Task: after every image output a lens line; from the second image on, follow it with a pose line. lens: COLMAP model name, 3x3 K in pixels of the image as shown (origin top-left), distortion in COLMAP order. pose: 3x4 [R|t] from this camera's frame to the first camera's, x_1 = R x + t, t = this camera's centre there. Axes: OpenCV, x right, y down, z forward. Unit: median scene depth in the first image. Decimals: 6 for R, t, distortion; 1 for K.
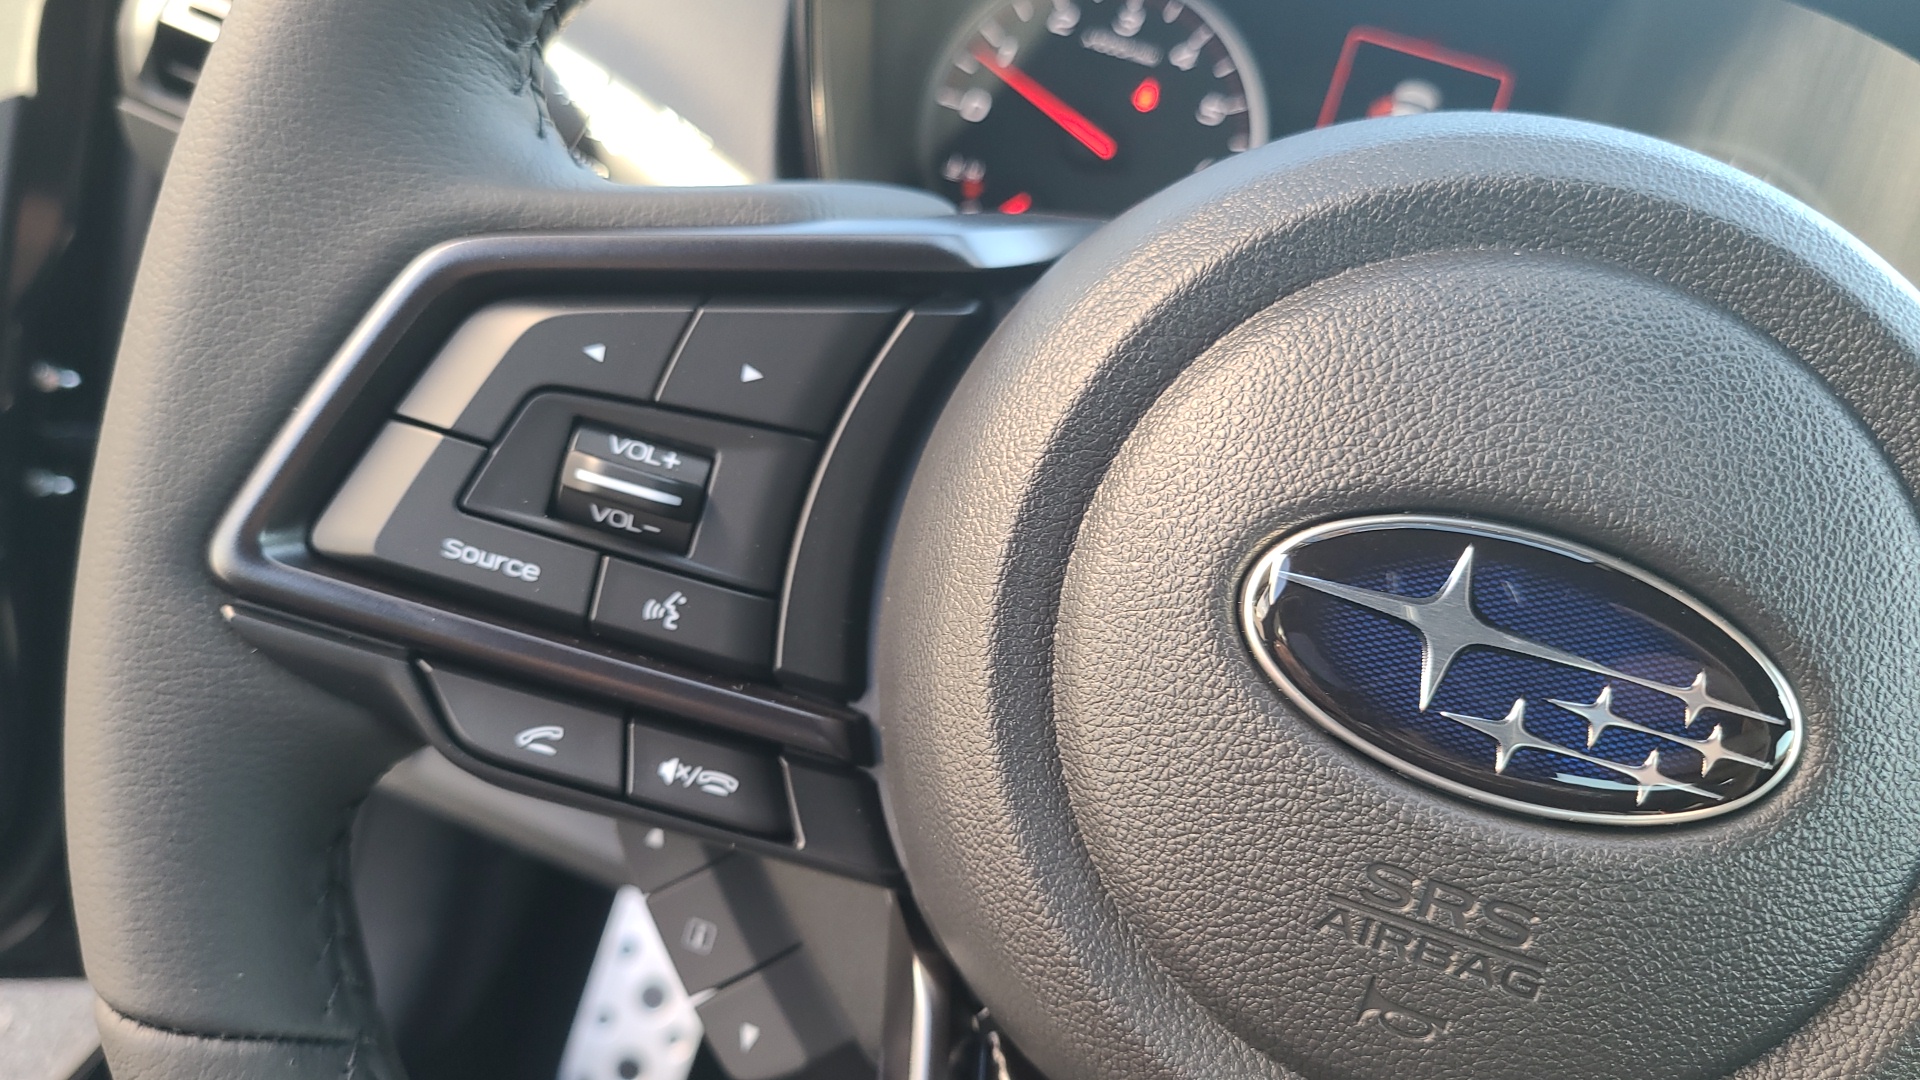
lens RADIAL K [[1453.2, 0, 1026.4], [0, 1453.2, 567.6], [0, 0, 1]] dist [0.036326, -0.019868]
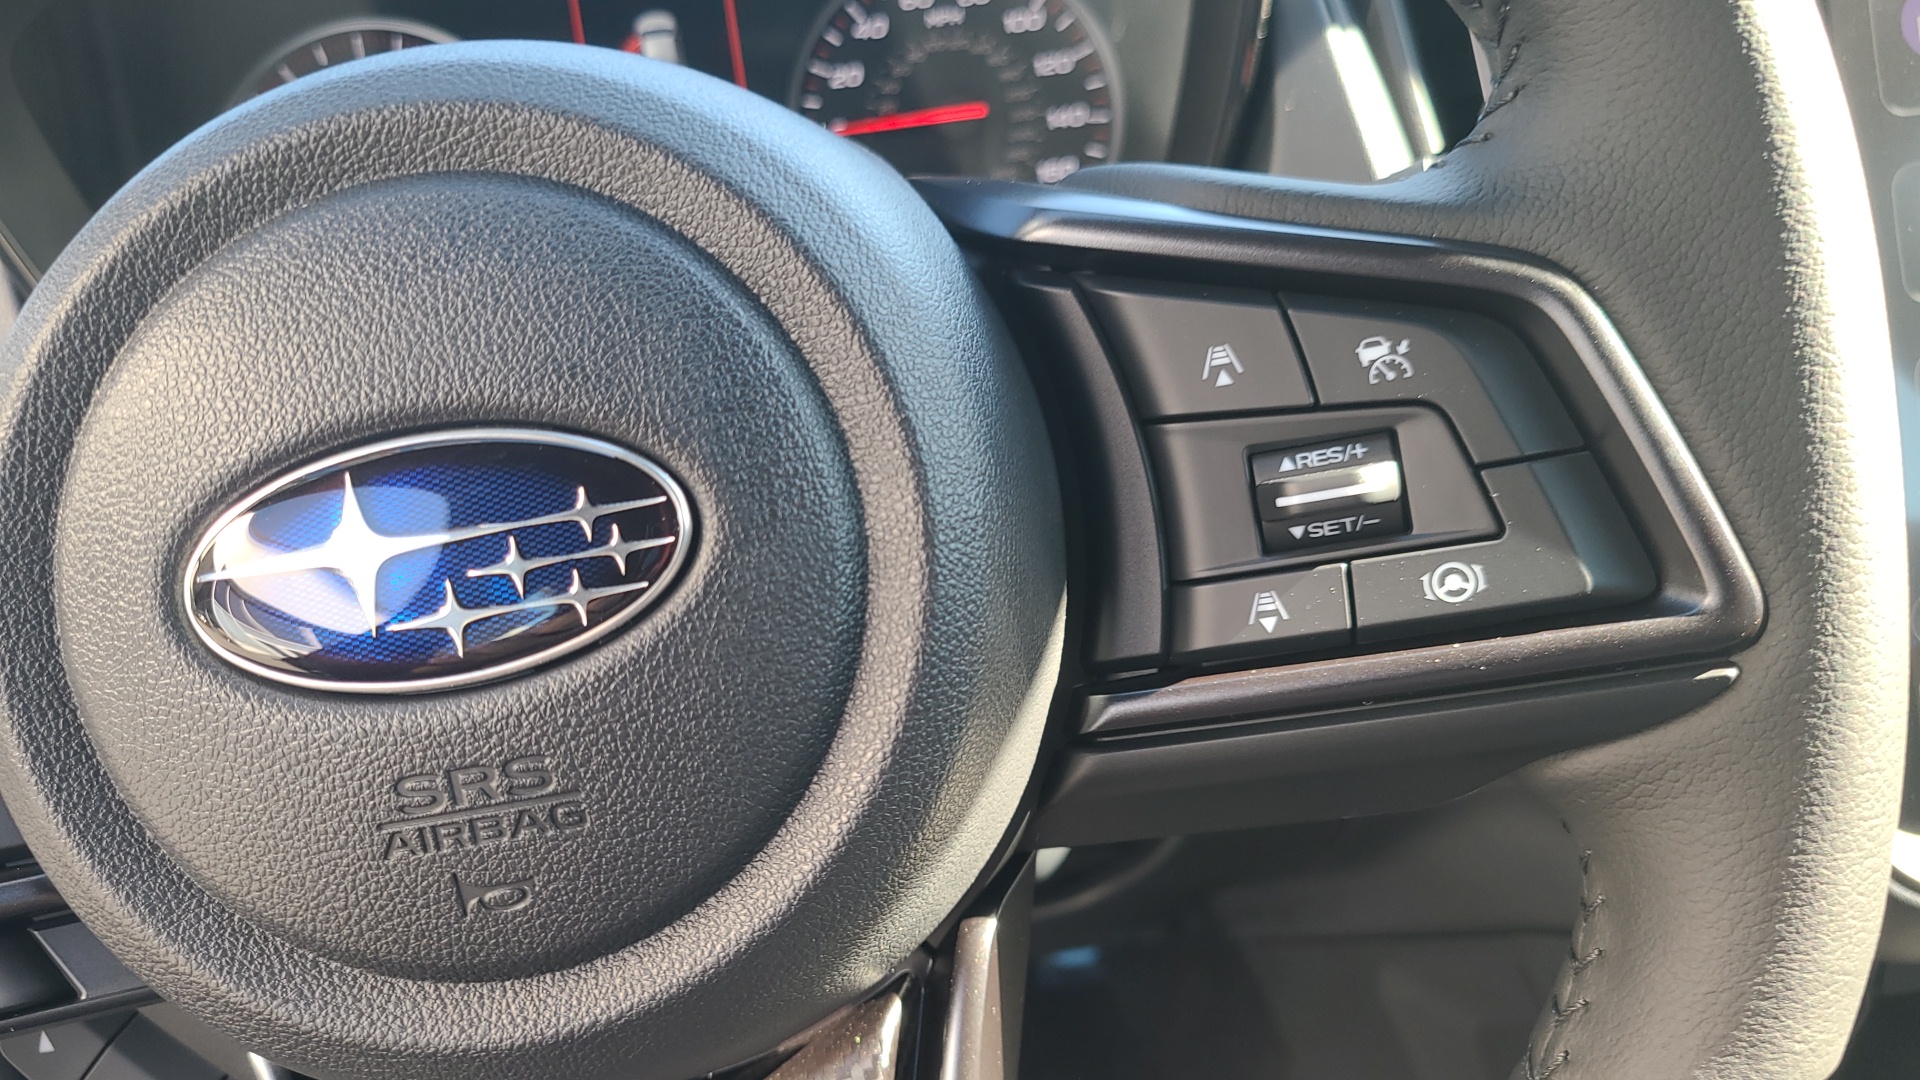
lens RADIAL K [[1453.2, 0, 965.5], [0, 1453.2, 536.4], [0, 0, 1]] dist [0.036326, -0.019868]
pose [[0.890531, -0.446714, 0.086030, 0.554423], [0.445919, 0.894593, 0.029326, 0.181982], [-0.090062, 0.012247, 0.995861, -0.103872]]
